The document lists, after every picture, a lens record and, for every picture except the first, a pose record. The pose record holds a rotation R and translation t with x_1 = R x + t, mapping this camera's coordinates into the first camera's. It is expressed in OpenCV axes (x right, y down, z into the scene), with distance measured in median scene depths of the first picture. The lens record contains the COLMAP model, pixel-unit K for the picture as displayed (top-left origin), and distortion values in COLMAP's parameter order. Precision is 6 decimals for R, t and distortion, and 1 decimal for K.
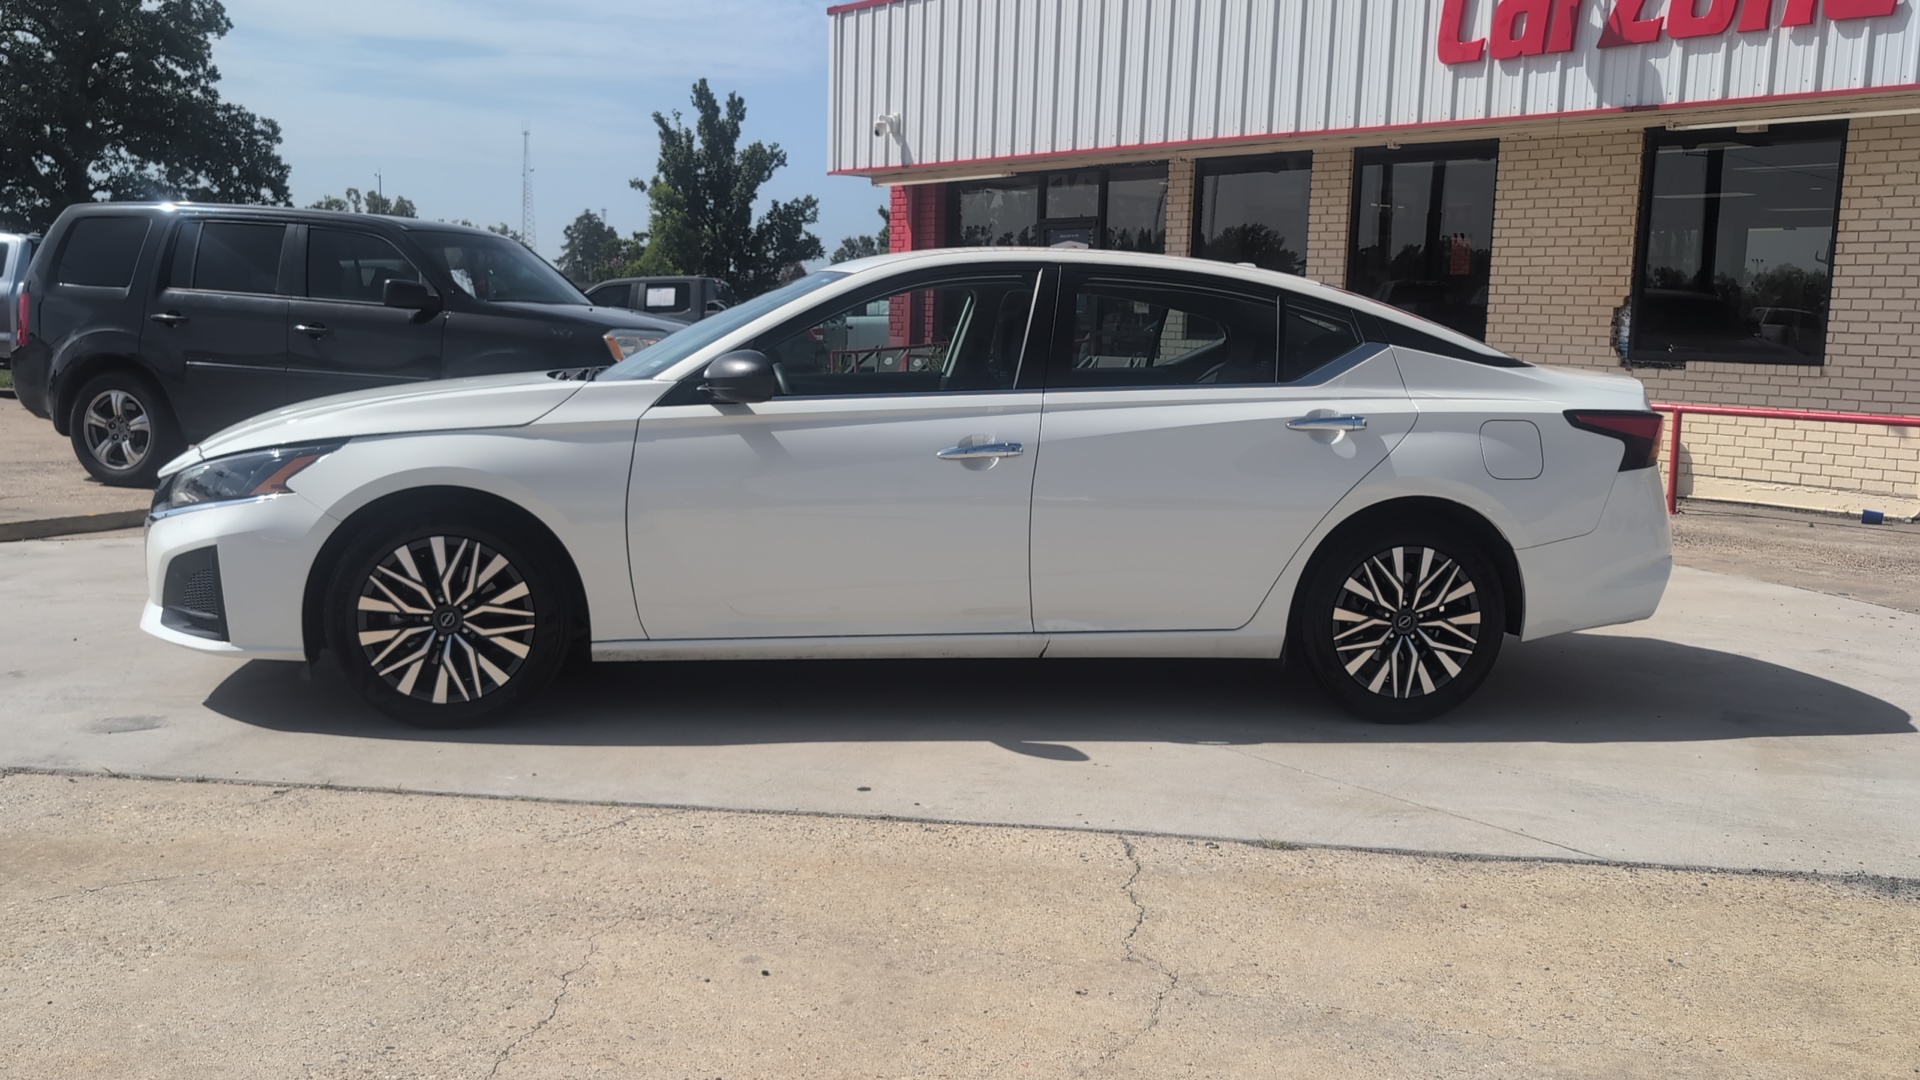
lens RADIAL K [[1604.1, 0, 966.2], [0, 1604.1, 545.1], [0, 0, 1]] dist [0.007464, -0.014181]
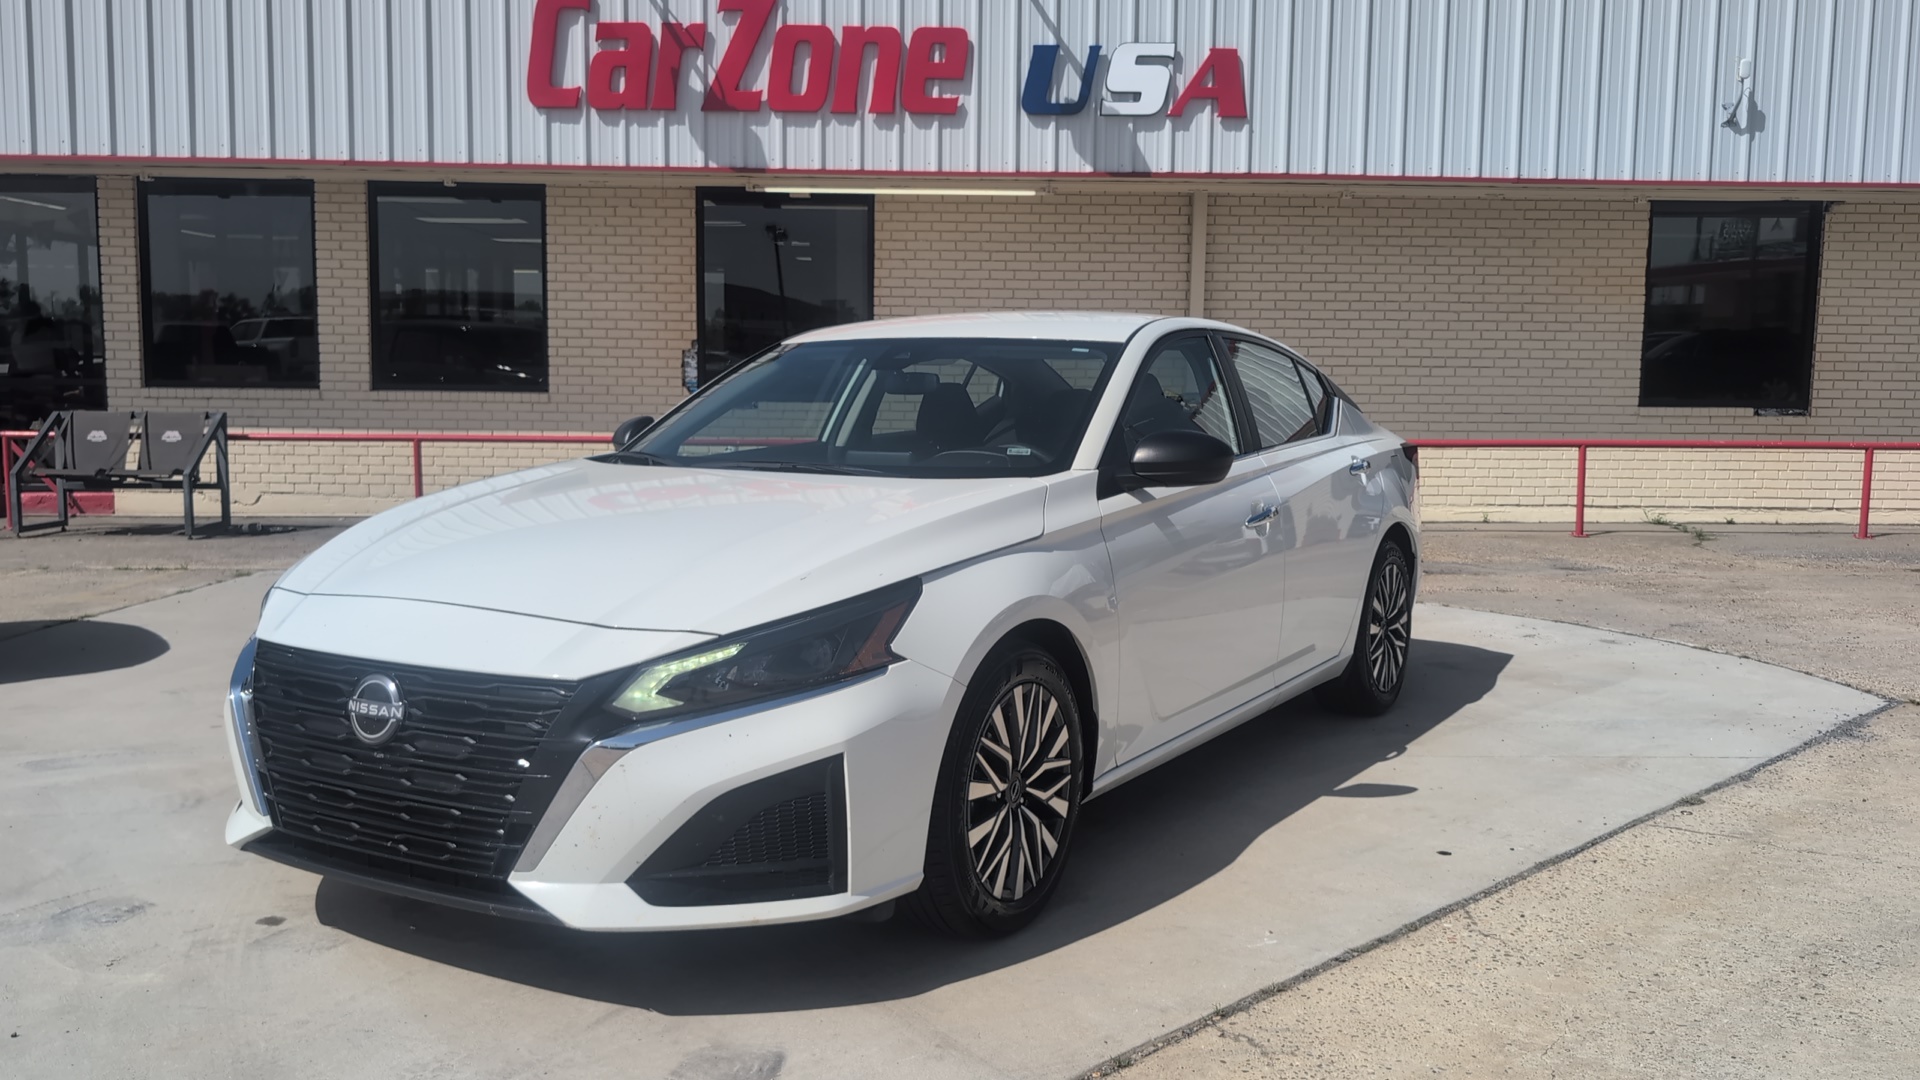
lens RADIAL K [[1604.1, 0, 973.9], [0, 1604.1, 554.7], [0, 0, 1]] dist [0.007464, -0.014181]
pose [[0.636033, -0.106004, 0.764346, -0.913276], [0.115821, 0.992413, 0.041256, -0.101157], [-0.762920, 0.062288, 0.643485, 0.503996]]
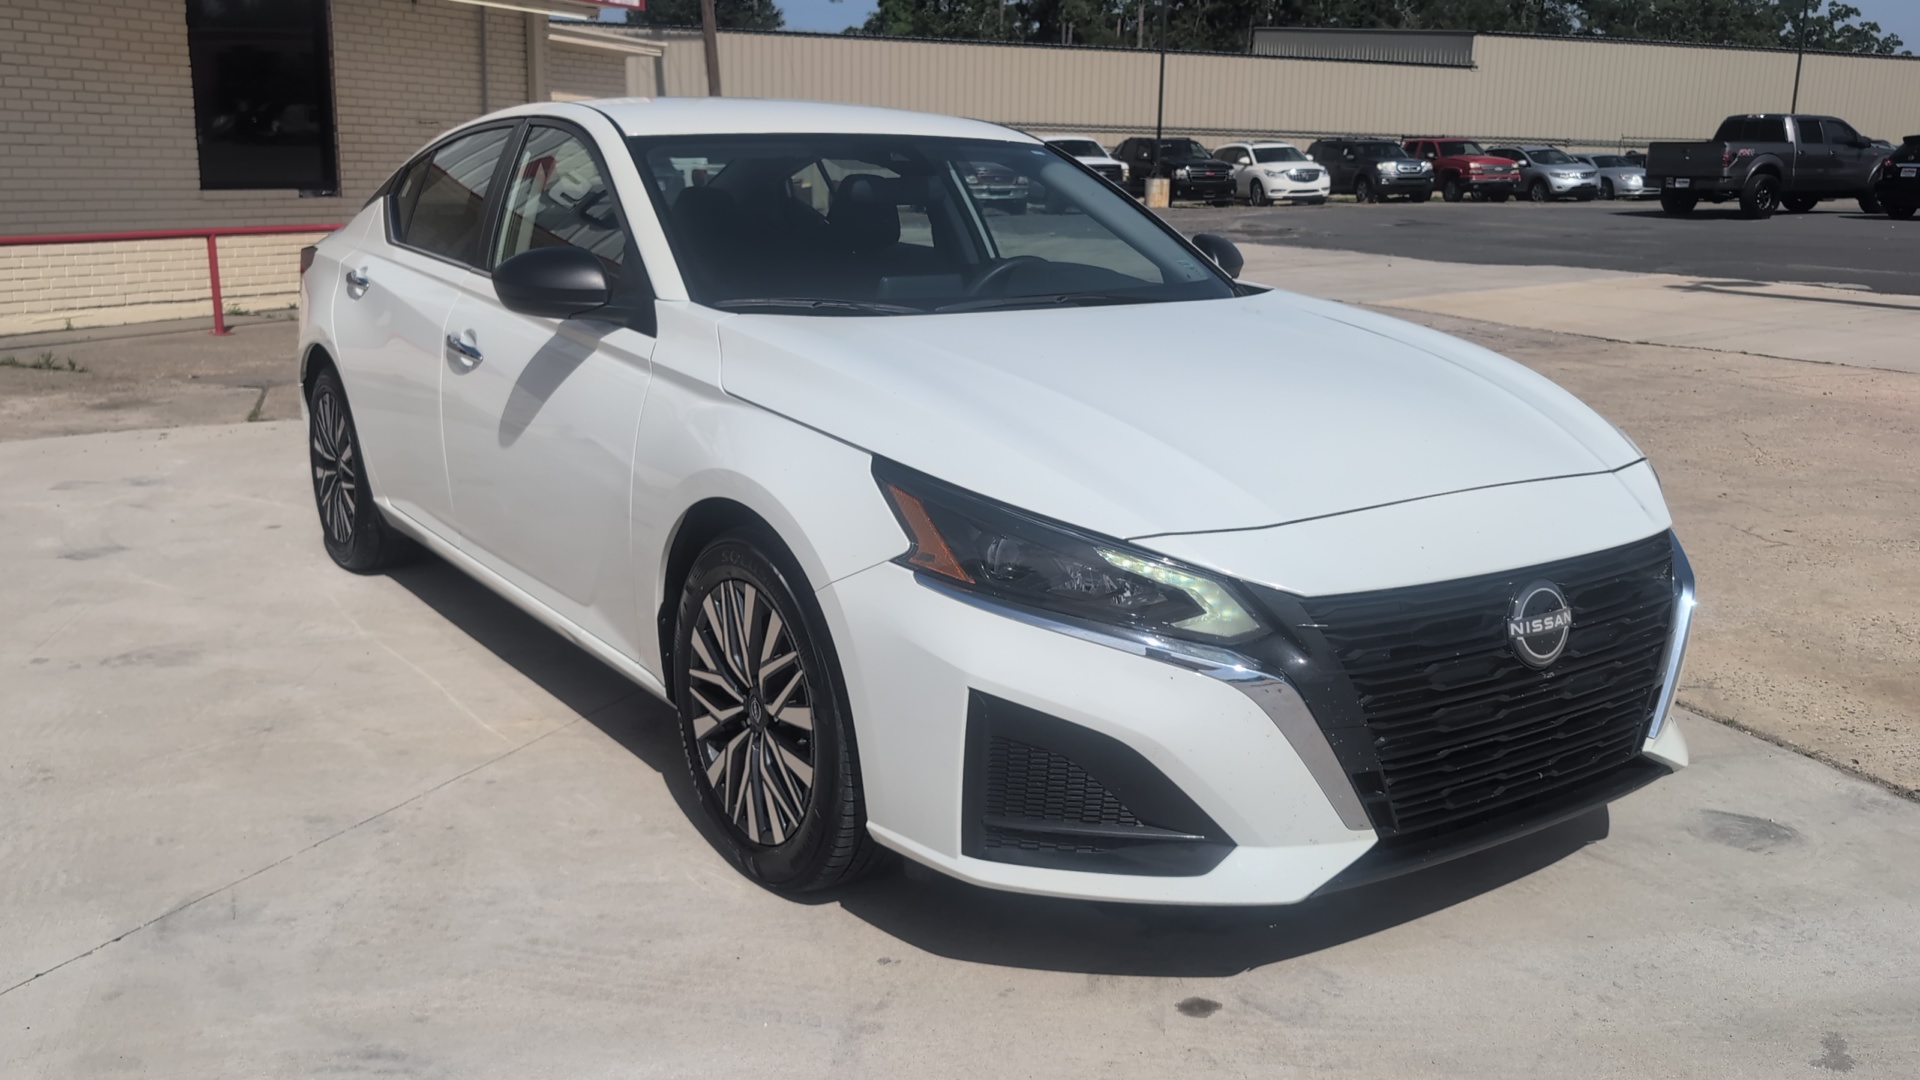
lens RADIAL K [[1604.1, 0, 962.6], [0, 1604.1, 554.2], [0, 0, 1]] dist [0.007464, -0.014181]
pose [[-0.419348, -0.242258, 0.874905, -0.953997], [0.102521, 0.944934, 0.310788, -0.251639], [-0.902018, 0.220024, -0.371419, 1.520386]]
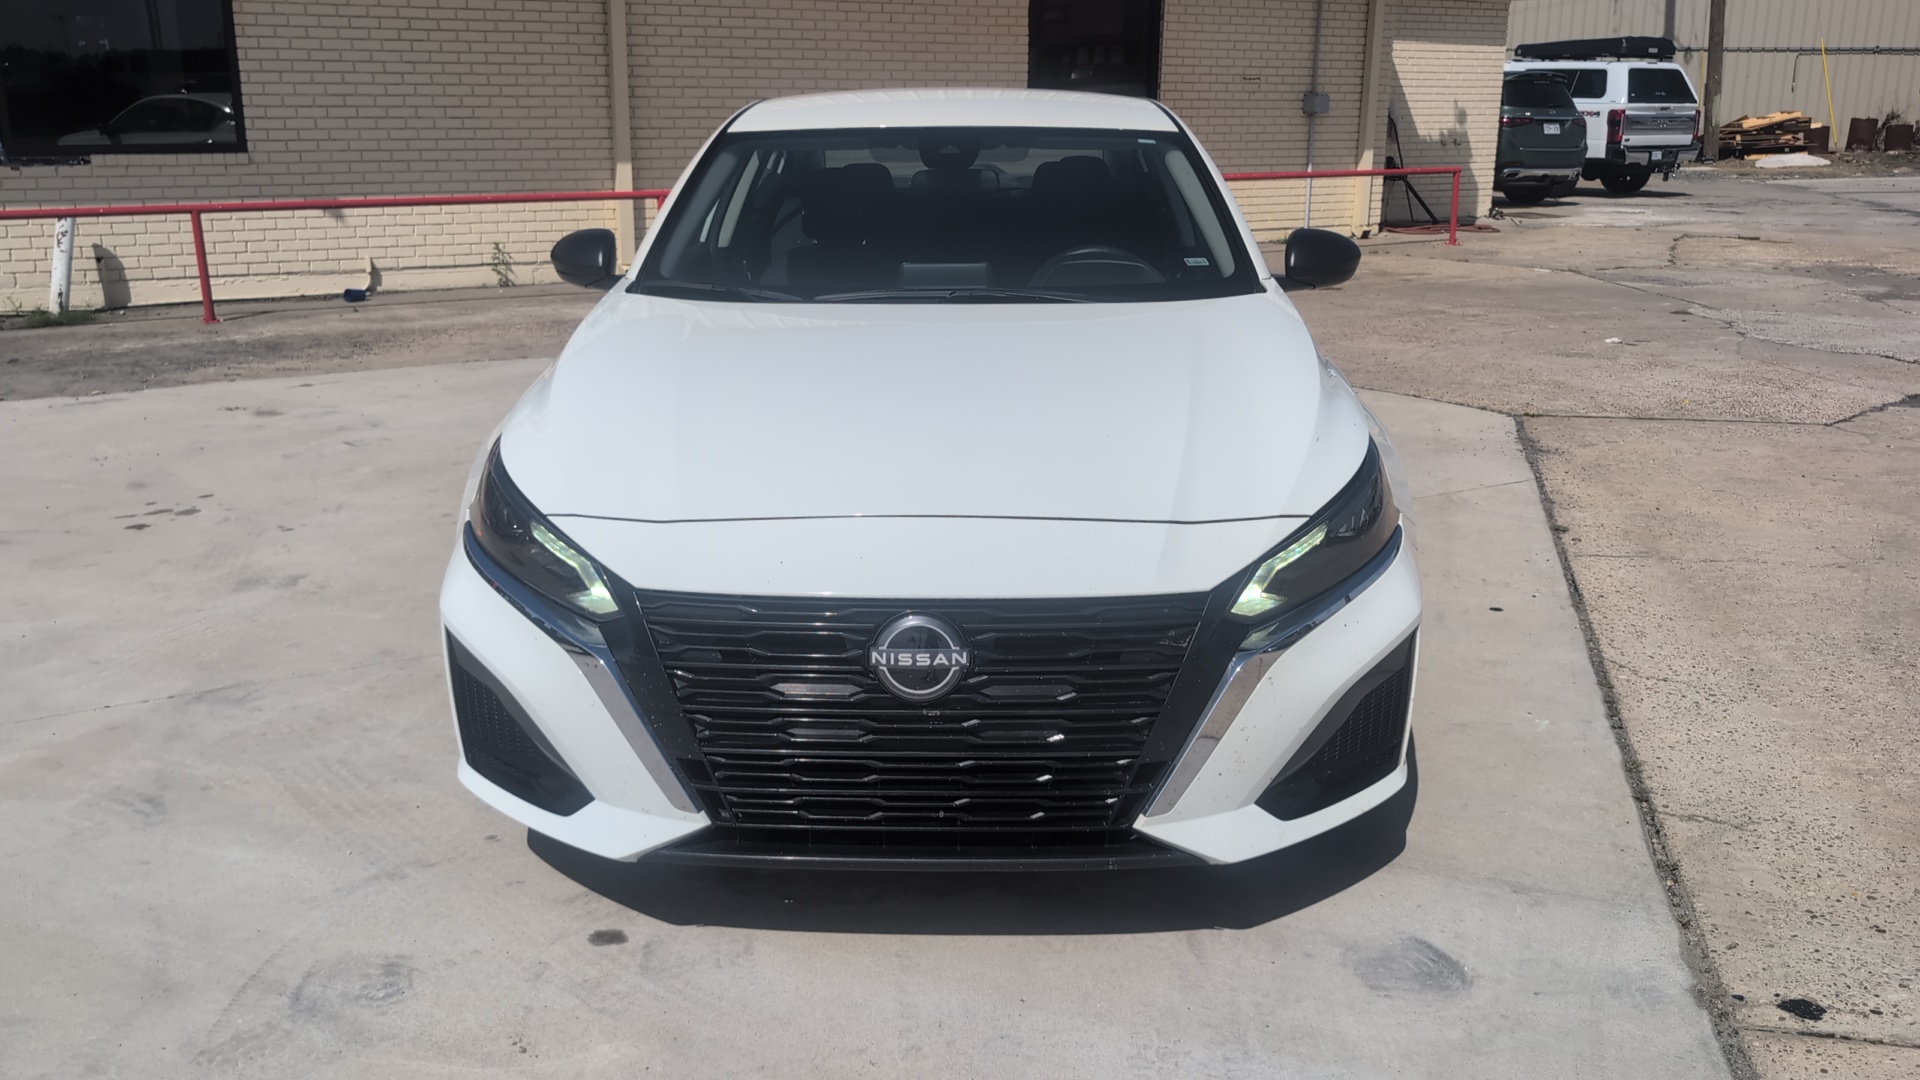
lens RADIAL K [[1604.1, 0, 974.3], [0, 1604.1, 544.4], [0, 0, 1]] dist [0.007464, -0.014181]
pose [[0.177041, -0.286773, 0.941498, -1.057915], [0.139587, 0.954255, 0.264411, -0.215297], [-0.974255, 0.084610, 0.208972, 1.006303]]
